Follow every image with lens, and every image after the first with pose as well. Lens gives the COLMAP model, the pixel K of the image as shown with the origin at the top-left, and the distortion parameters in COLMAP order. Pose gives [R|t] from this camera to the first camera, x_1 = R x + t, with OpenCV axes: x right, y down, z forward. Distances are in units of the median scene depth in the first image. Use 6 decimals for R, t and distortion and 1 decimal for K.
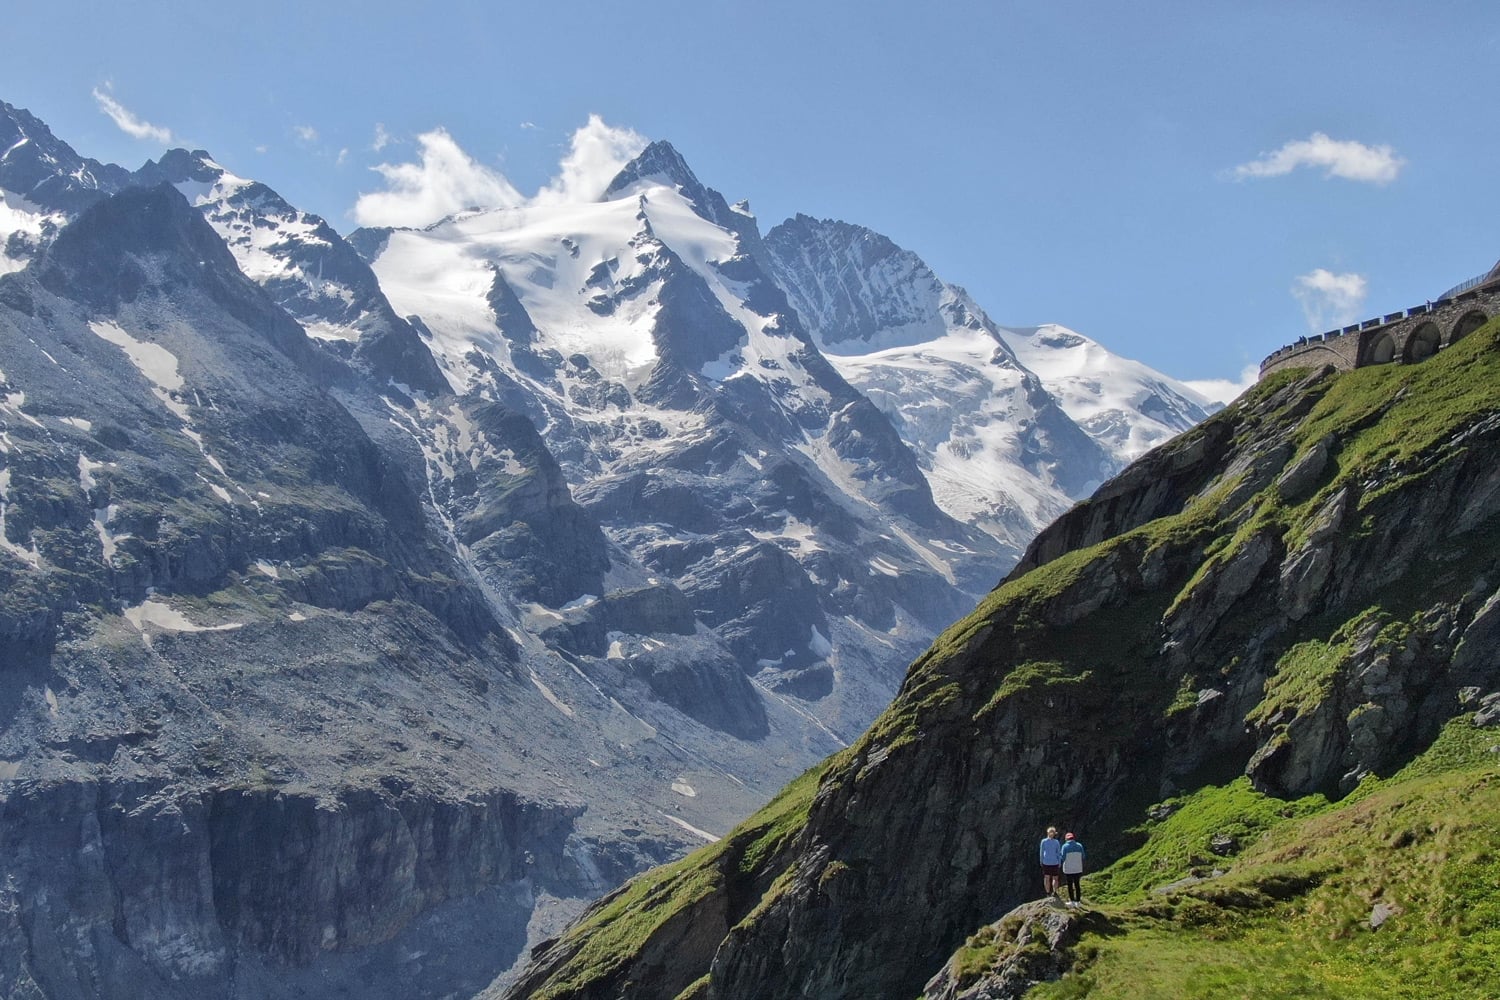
lens RADIAL K [[1683.0, 0, 749.3], [0, 1683.0, 500.0], [0, 0, 1]] dist [-0.025735, 0.000000]
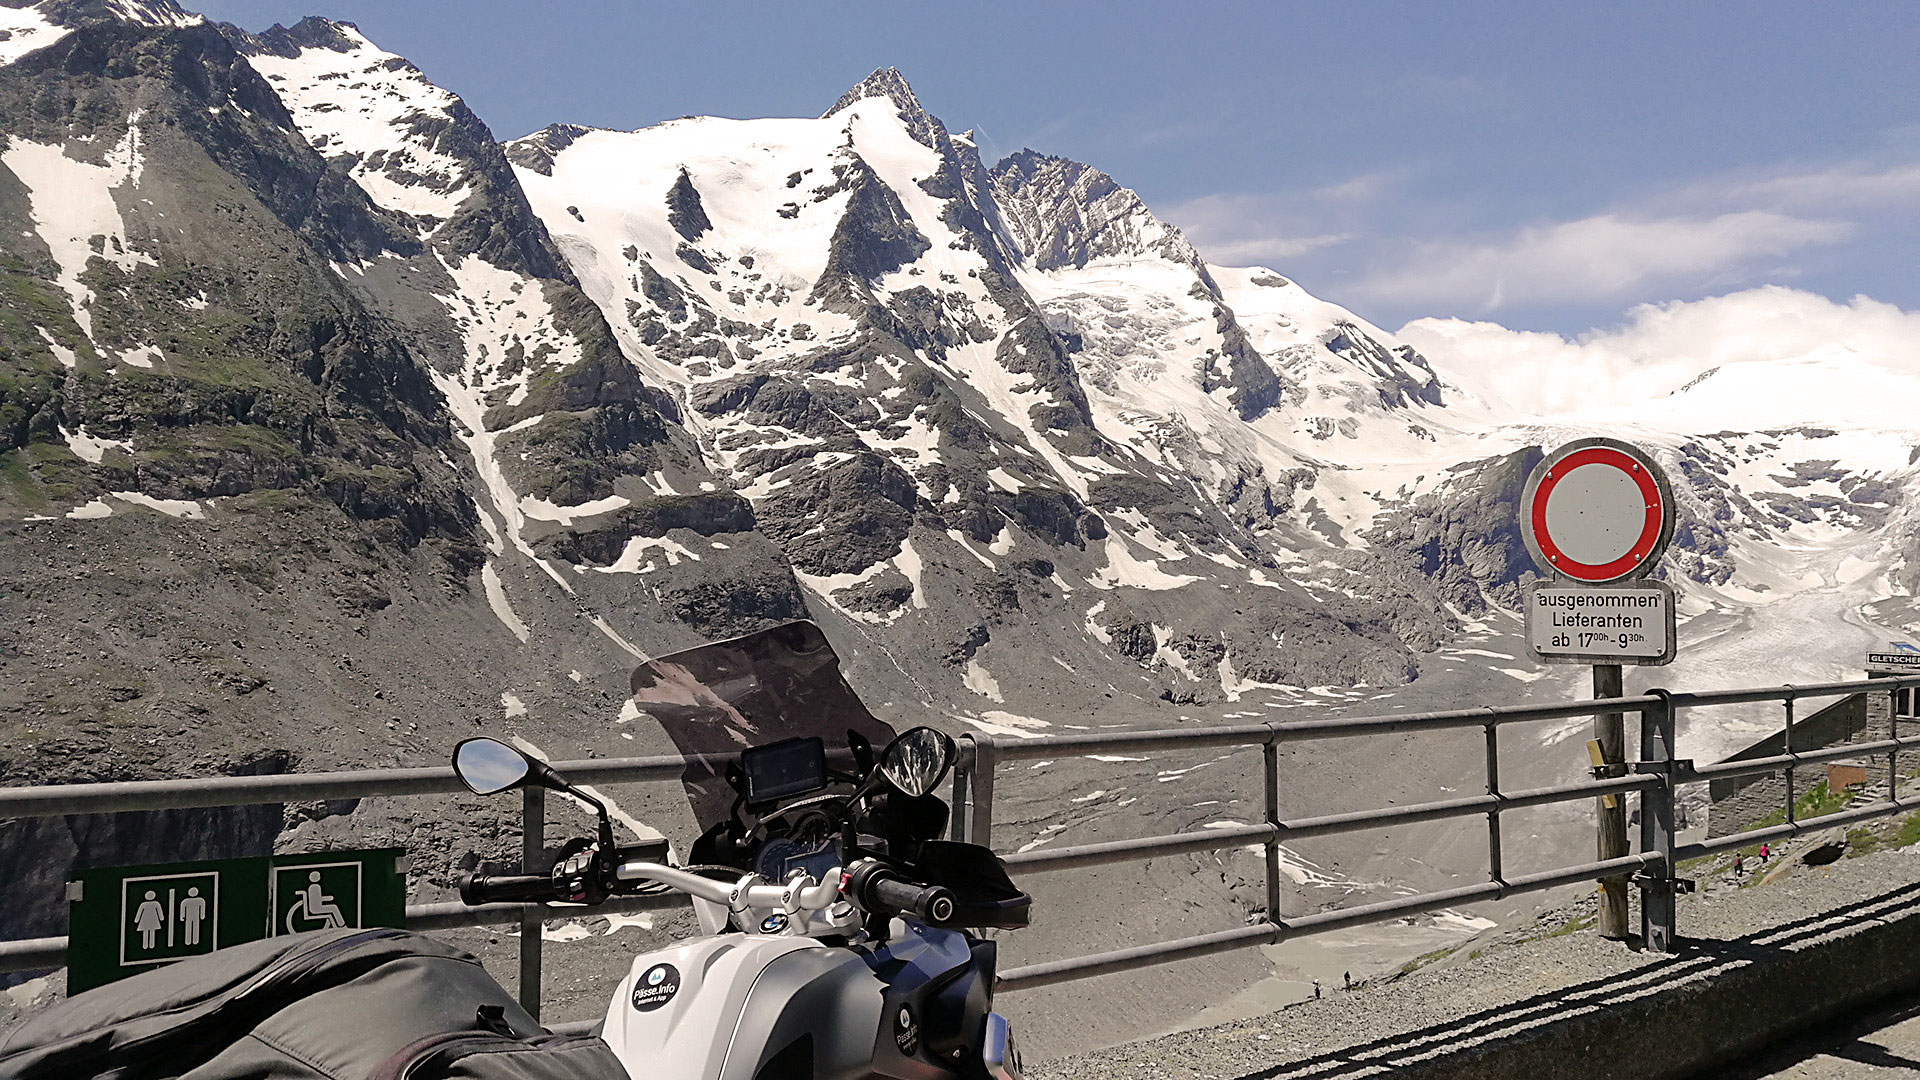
lens RADIAL K [[1460.0, 0, 961.2], [0, 1460.0, 541.1], [0, 0, 1]] dist [0.010637, 0.000838]
pose [[0.998377, 0.054520, -0.016441, 0.045567], [-0.052827, 0.994536, 0.090046, -0.000578], [0.021260, -0.089031, 0.995802, 0.089598]]
